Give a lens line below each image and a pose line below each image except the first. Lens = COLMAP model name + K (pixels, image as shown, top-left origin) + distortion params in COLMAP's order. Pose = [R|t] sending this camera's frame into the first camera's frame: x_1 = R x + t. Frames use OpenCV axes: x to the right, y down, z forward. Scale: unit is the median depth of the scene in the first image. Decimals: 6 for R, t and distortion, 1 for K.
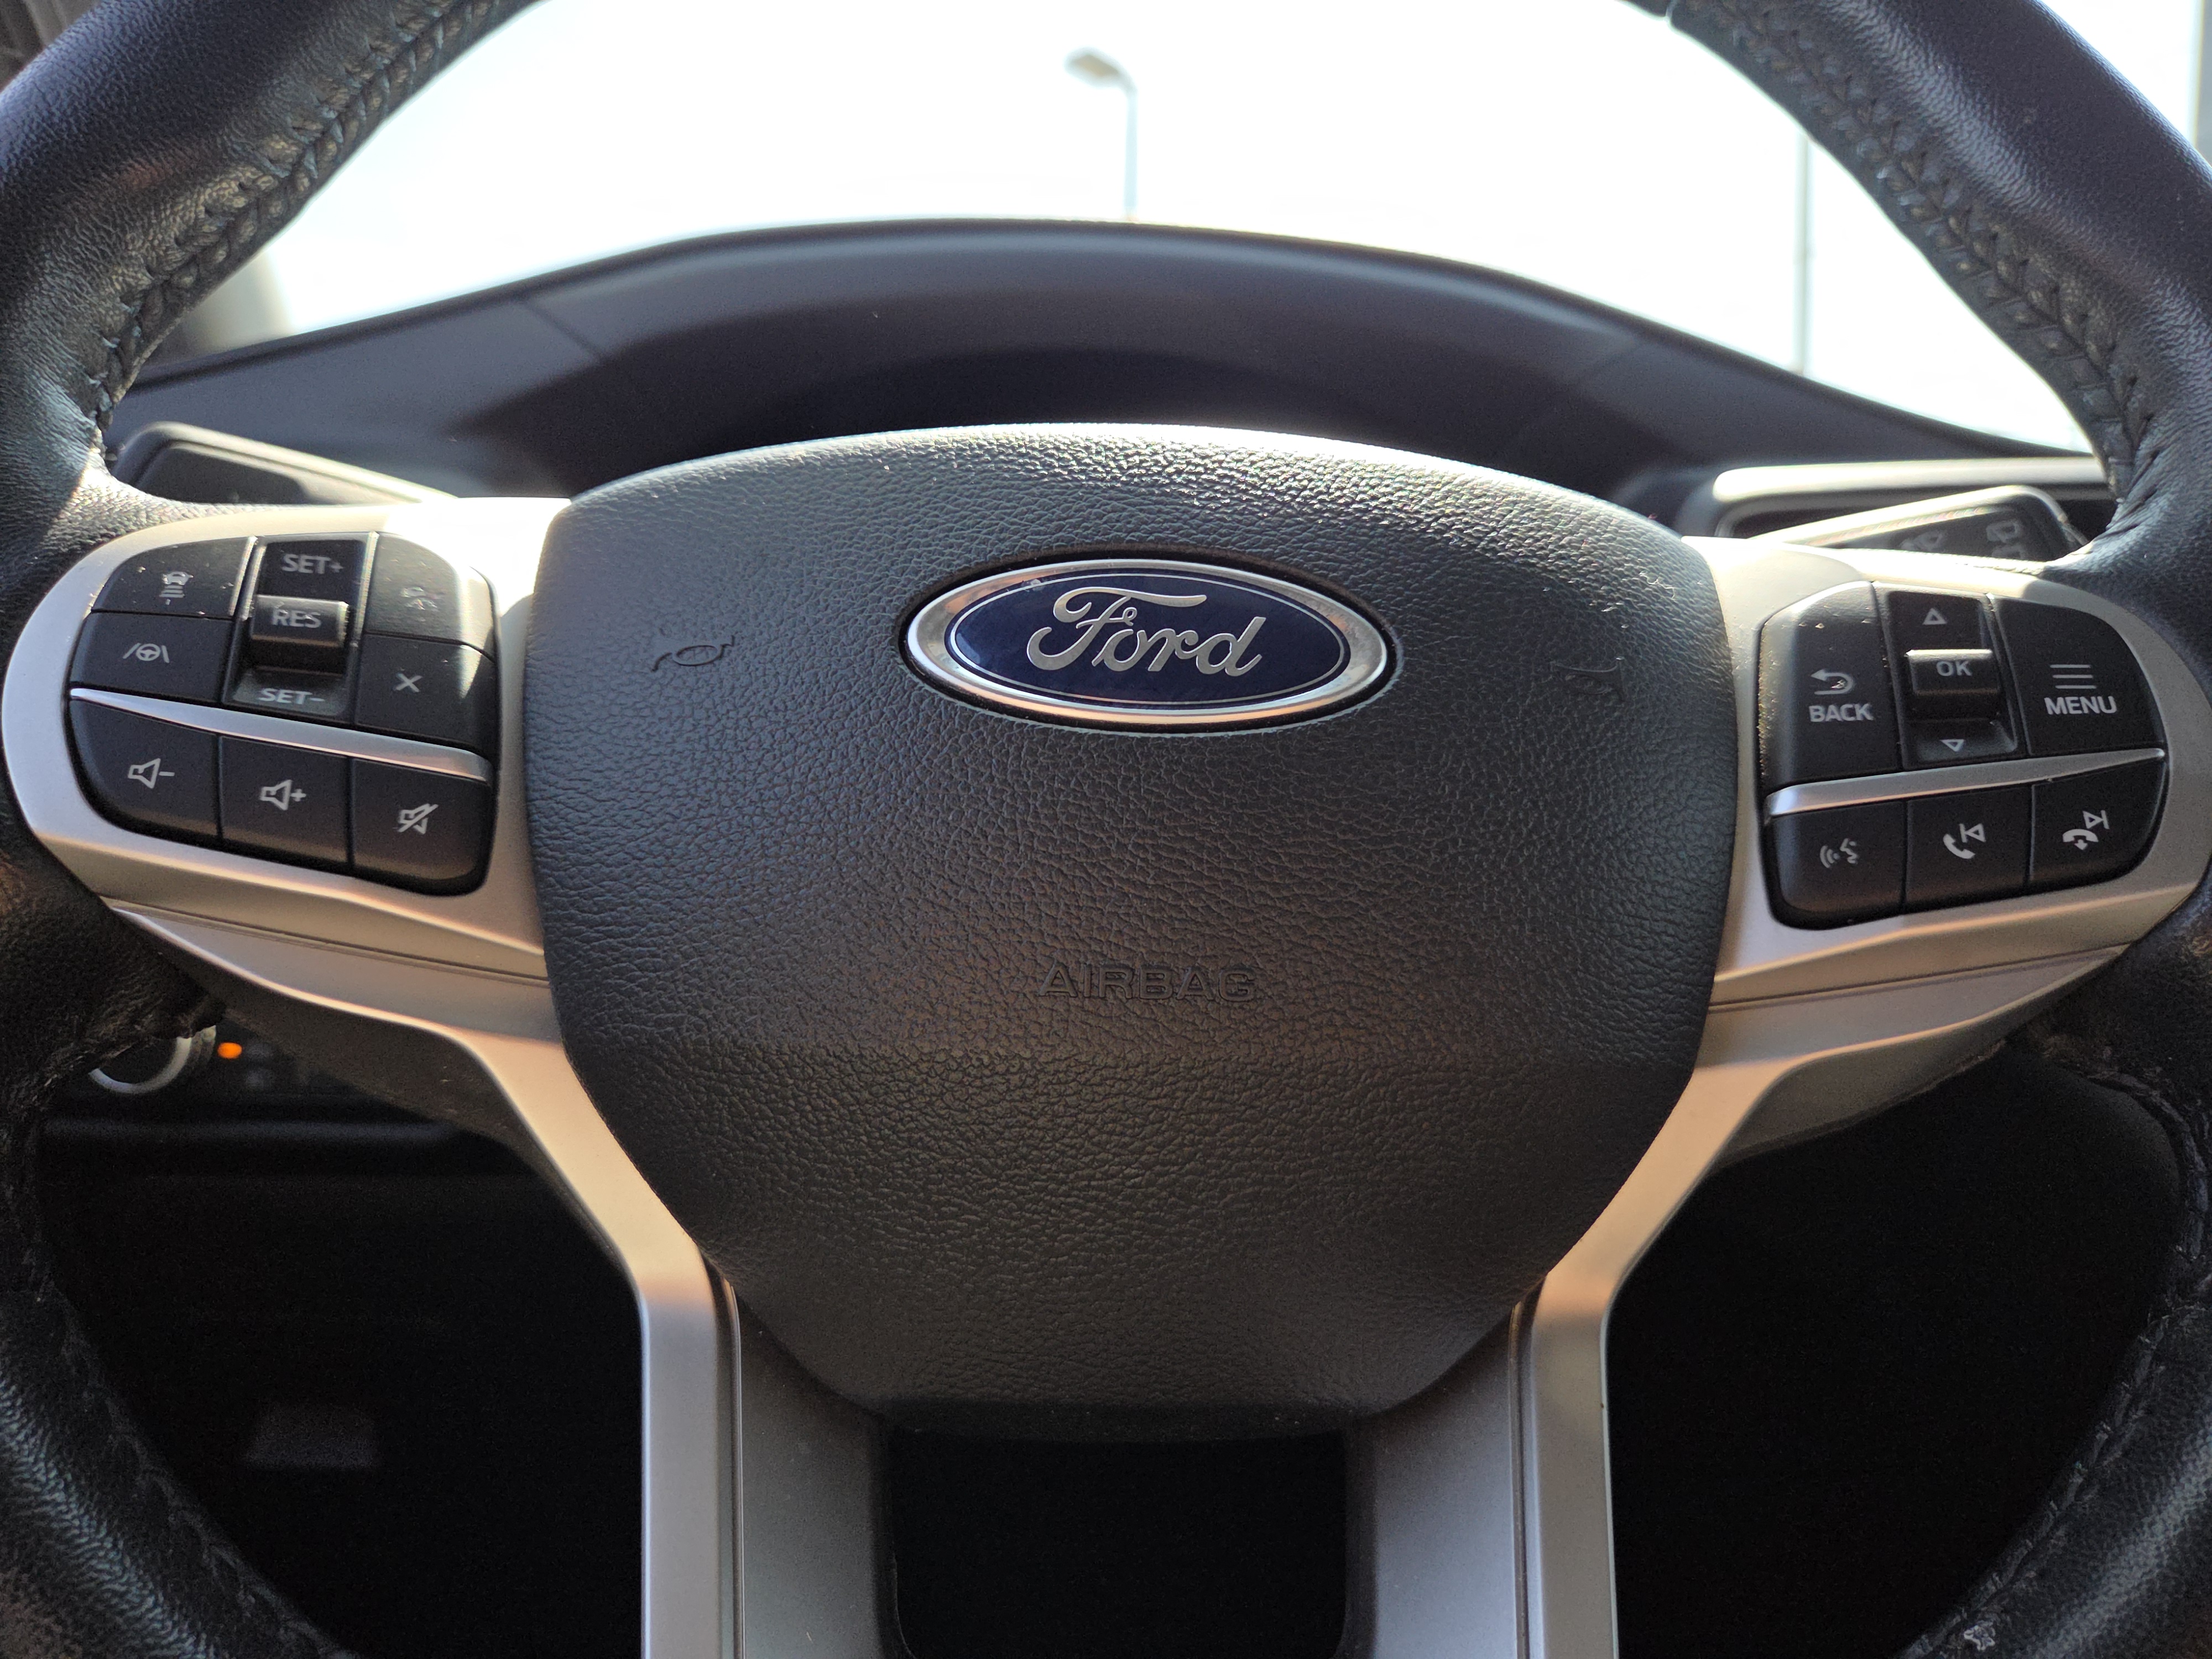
lens RADIAL K [[1483.9, 0, 1106.0], [0, 1483.9, 829.5], [0, 0, 1]] dist [0.063967, -0.071190]
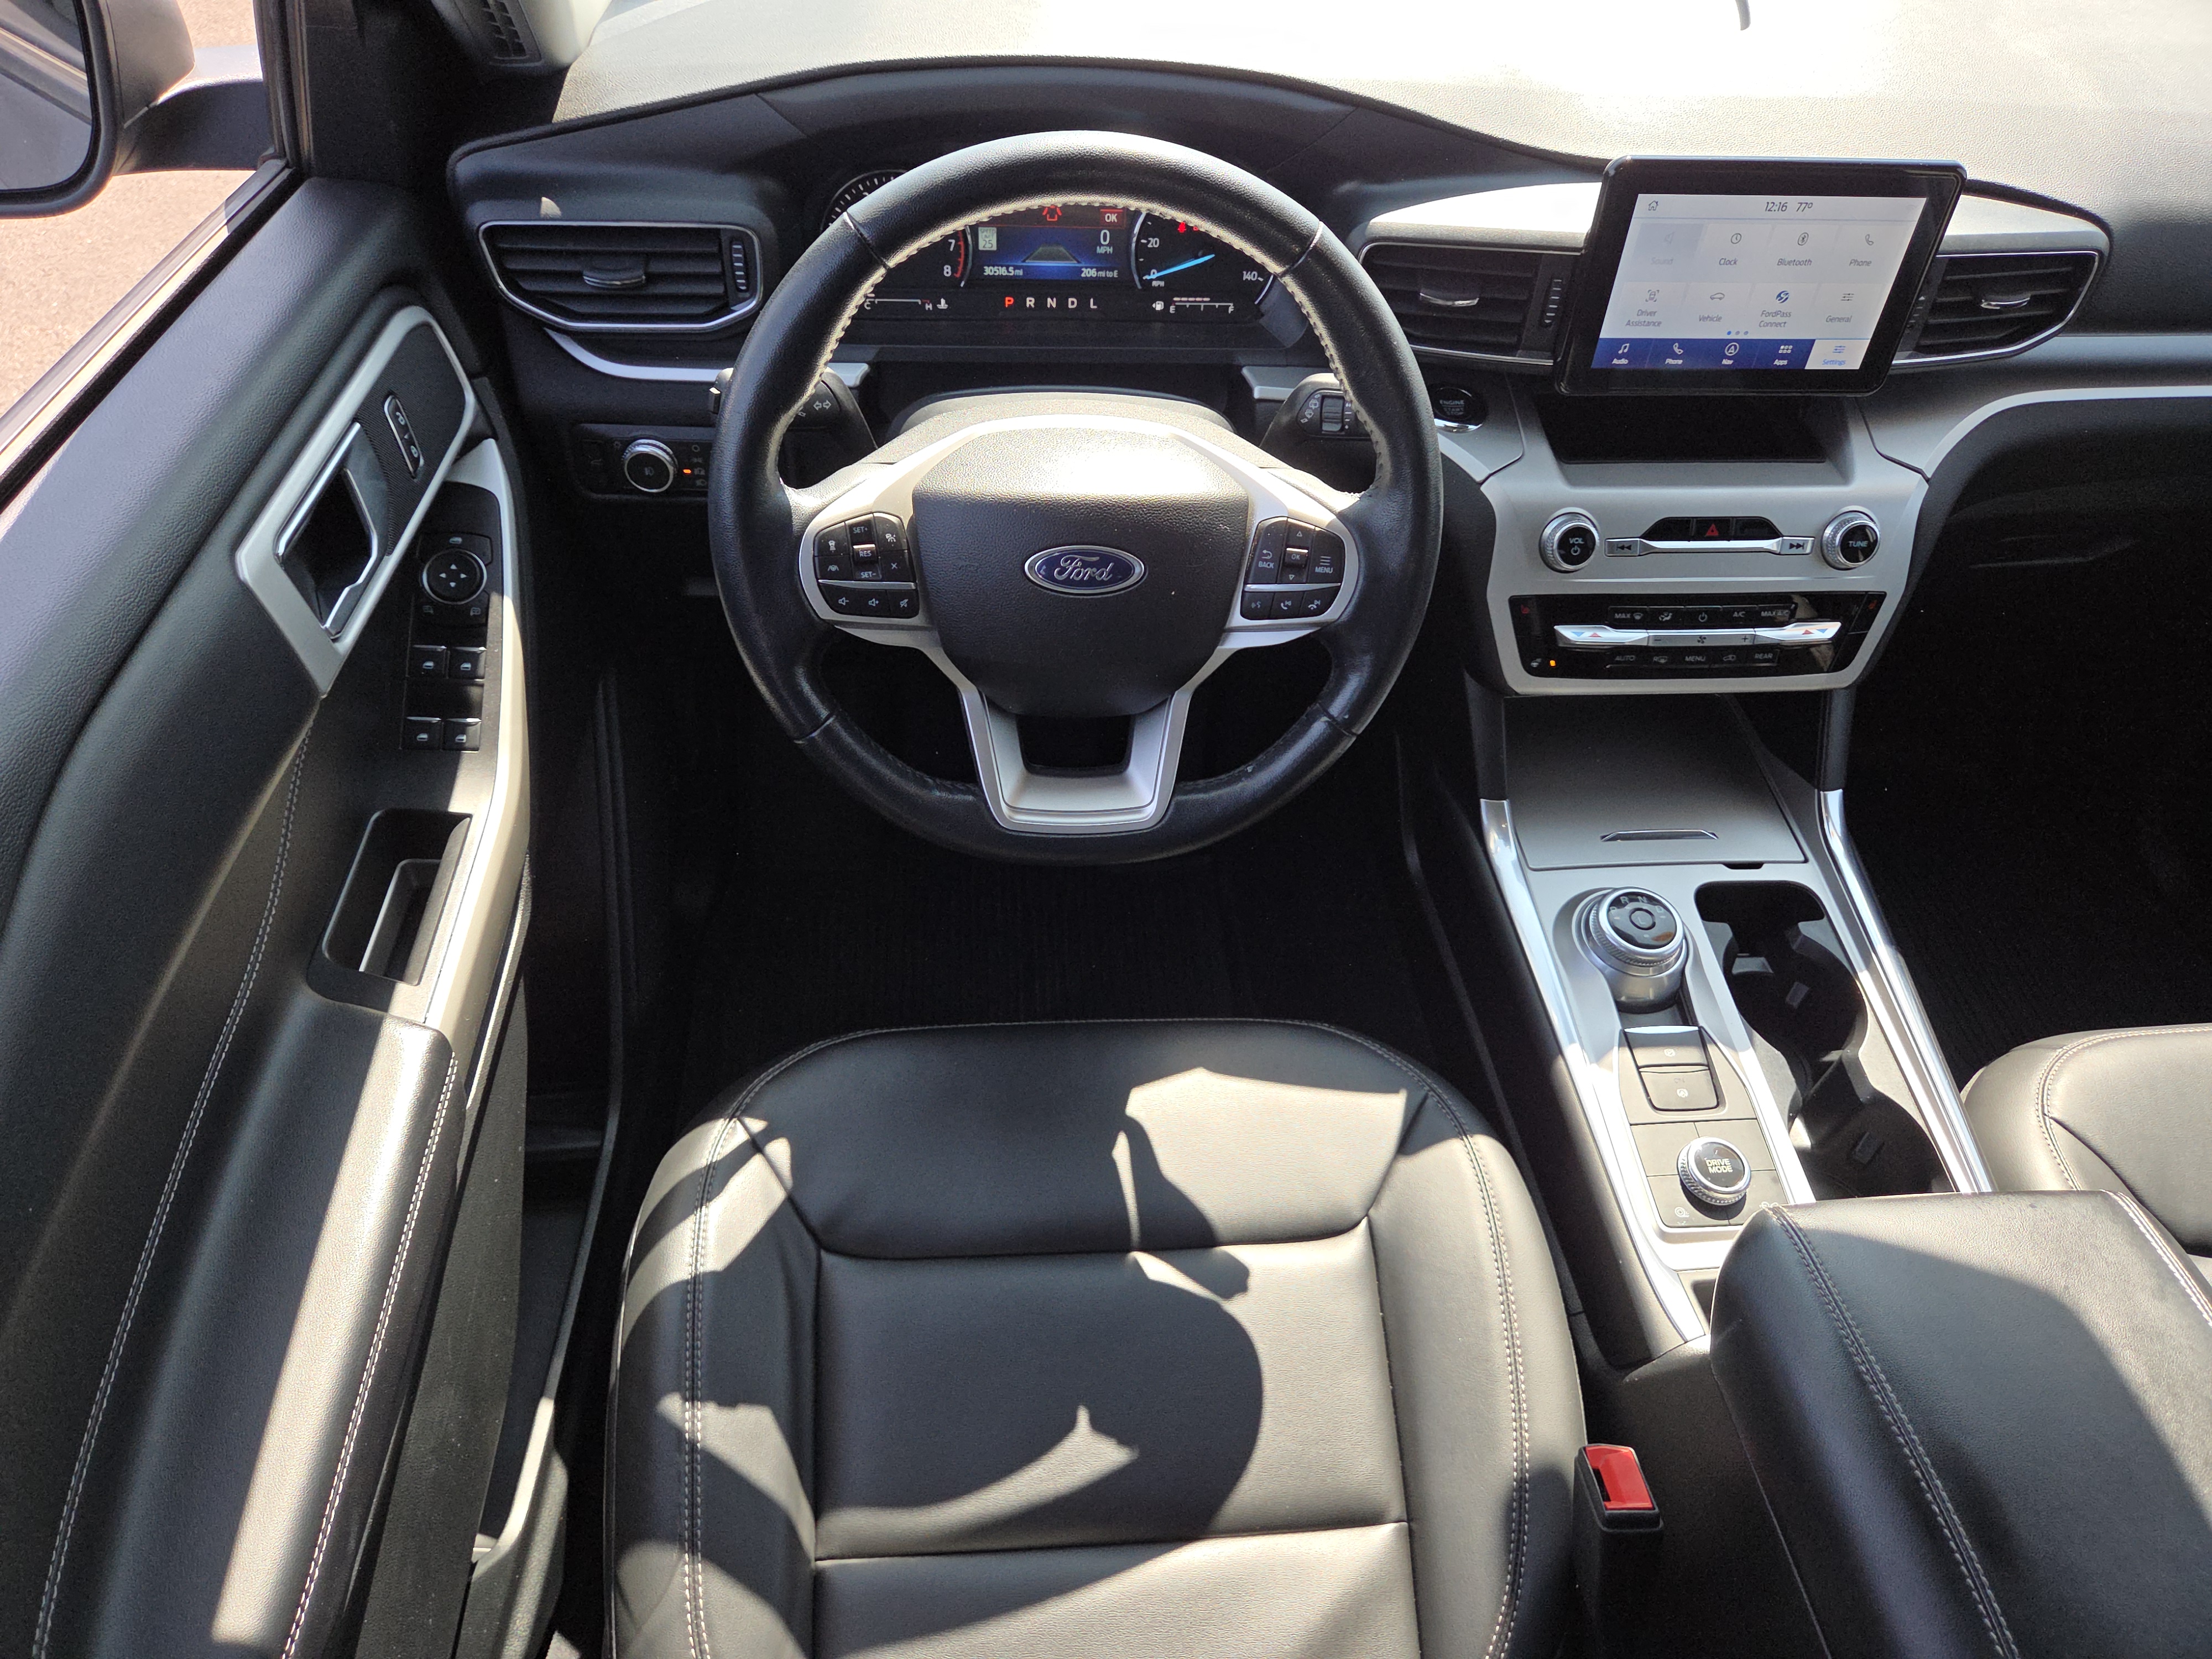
lens RADIAL K [[1483.9, 0, 1106.0], [0, 1483.9, 829.5], [0, 0, 1]] dist [0.063967, -0.071190]
pose [[0.999324, 0.000407, 0.036765, -0.058642], [-0.025570, 0.726227, 0.686979, -2.344946], [-0.026420, -0.687455, 0.725746, -2.361784]]
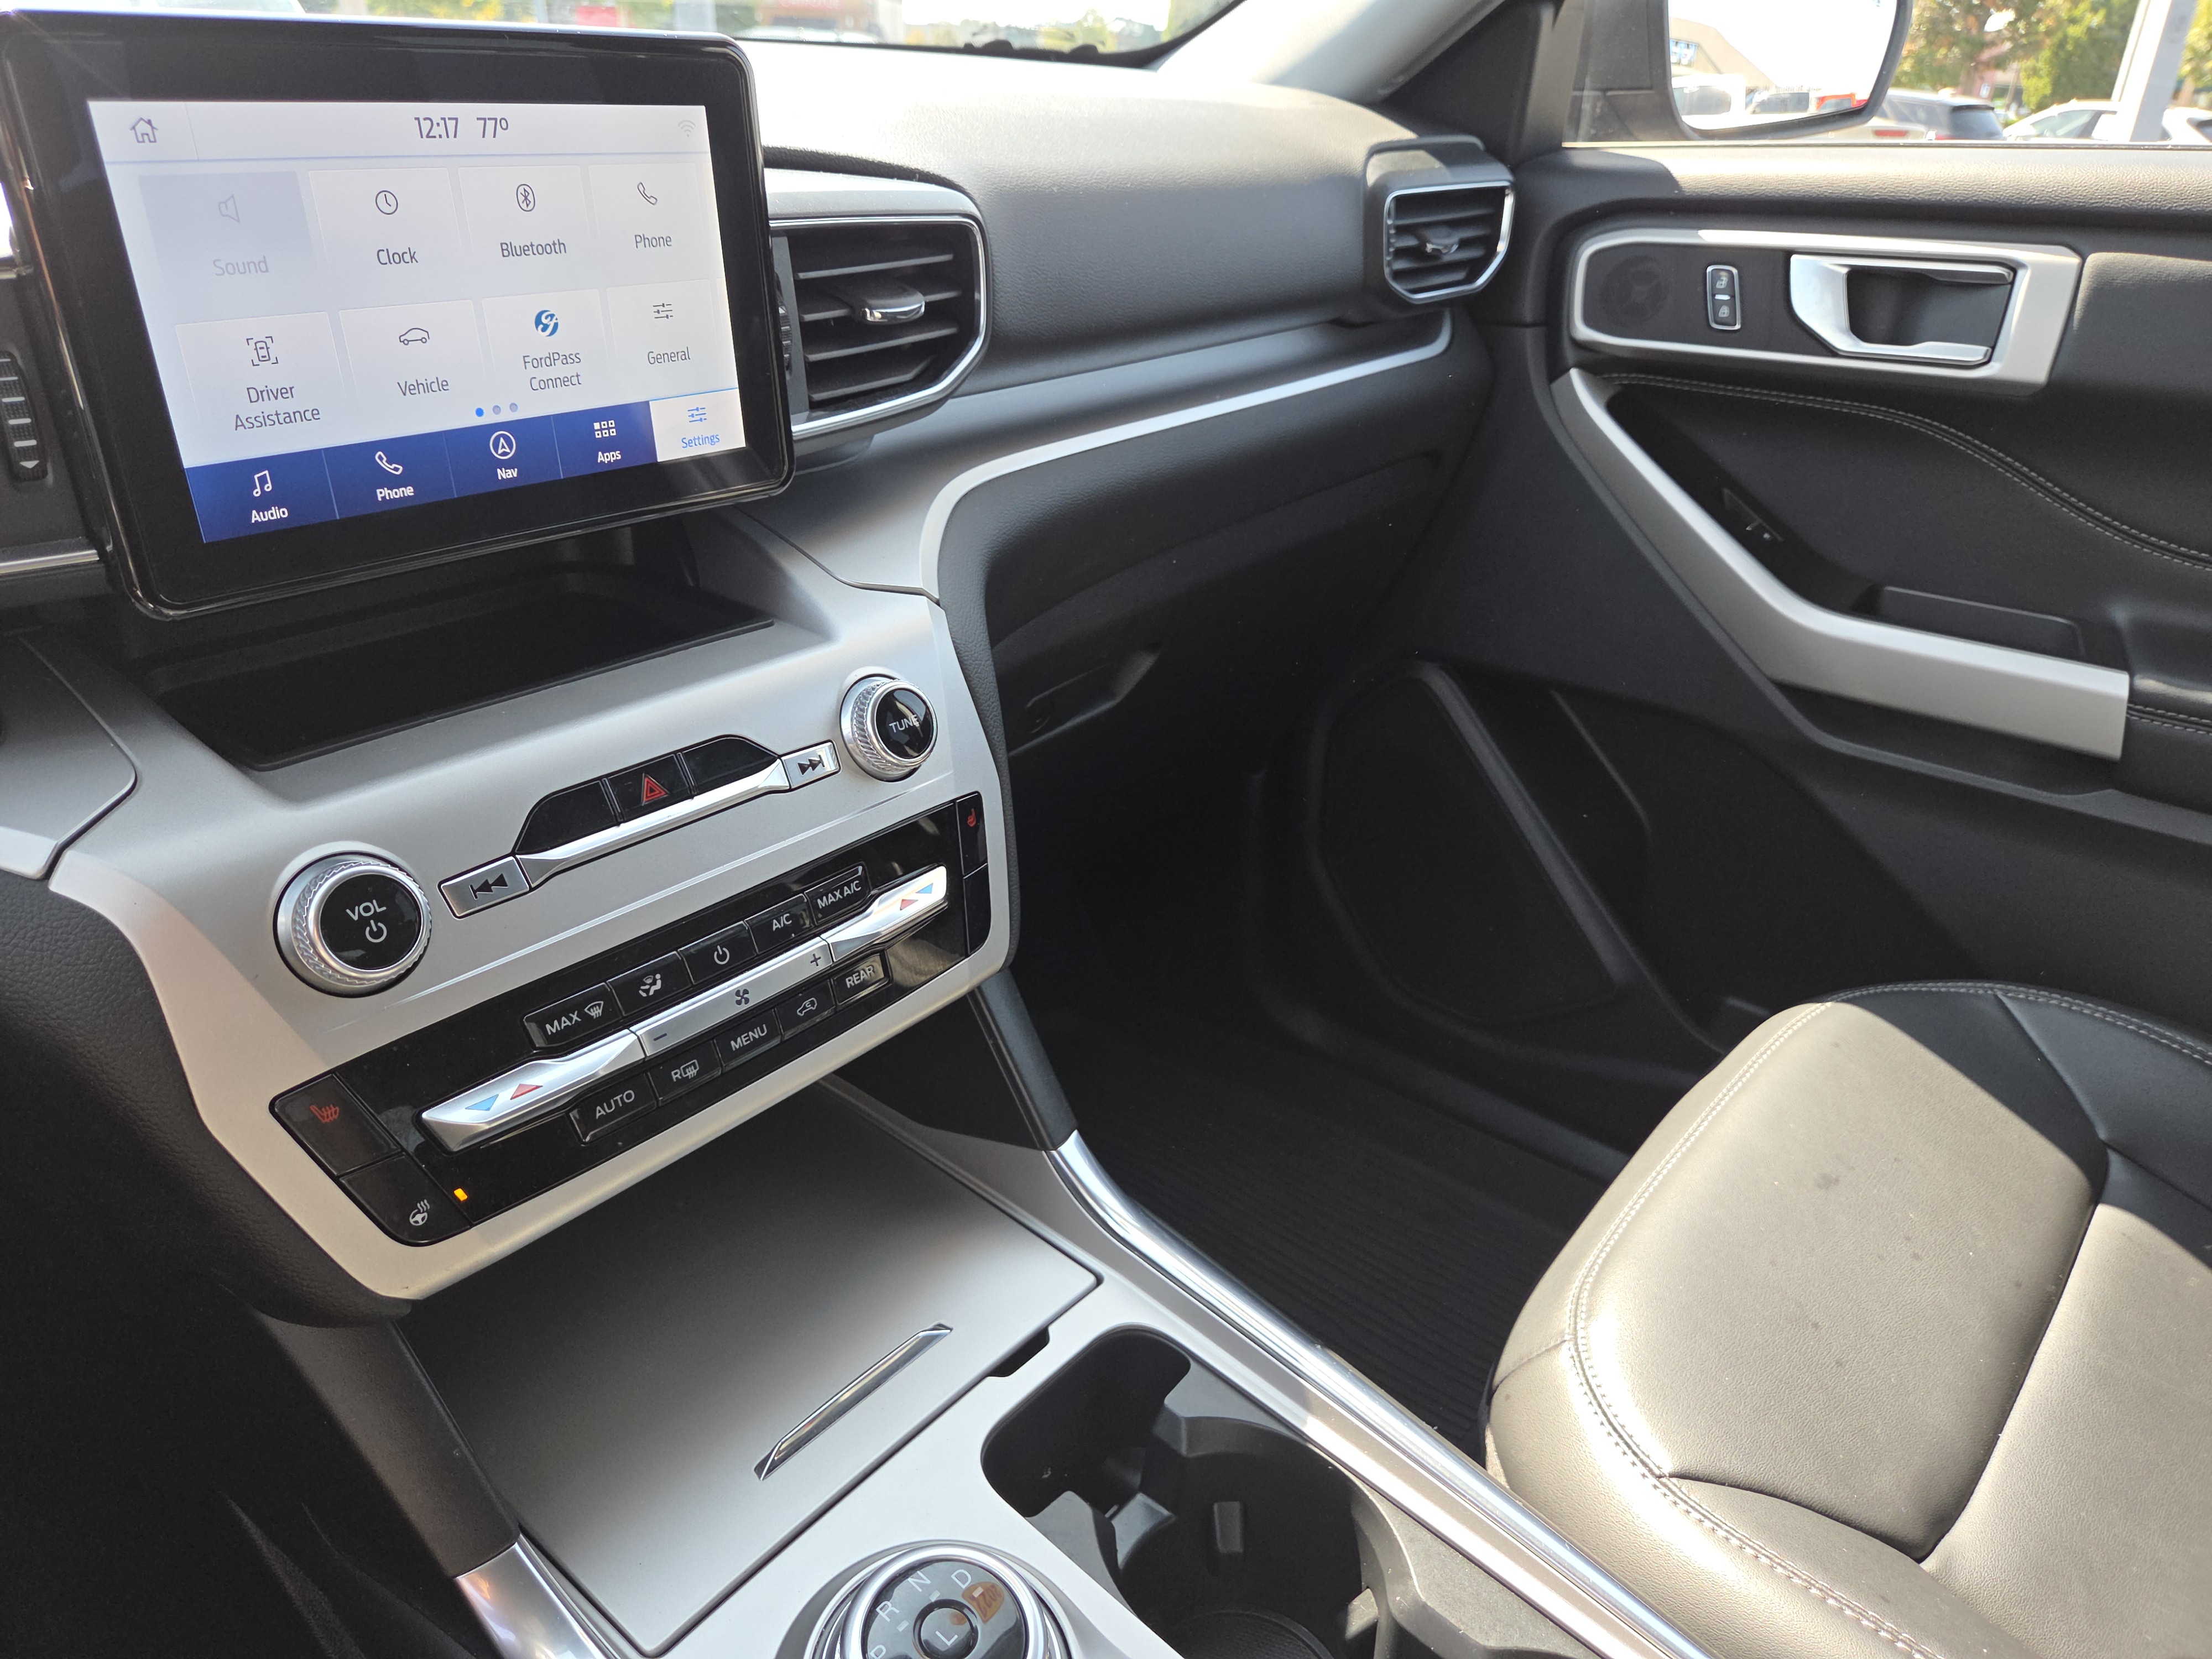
lens RADIAL K [[1483.9, 0, 1106.0], [0, 1483.9, 829.5], [0, 0, 1]] dist [0.063967, -0.071190]
pose [[0.680231, -0.328460, 0.655286, 1.069115], [0.005472, 0.896231, 0.443553, -0.667190], [-0.732978, -0.298133, 0.611441, -0.086815]]
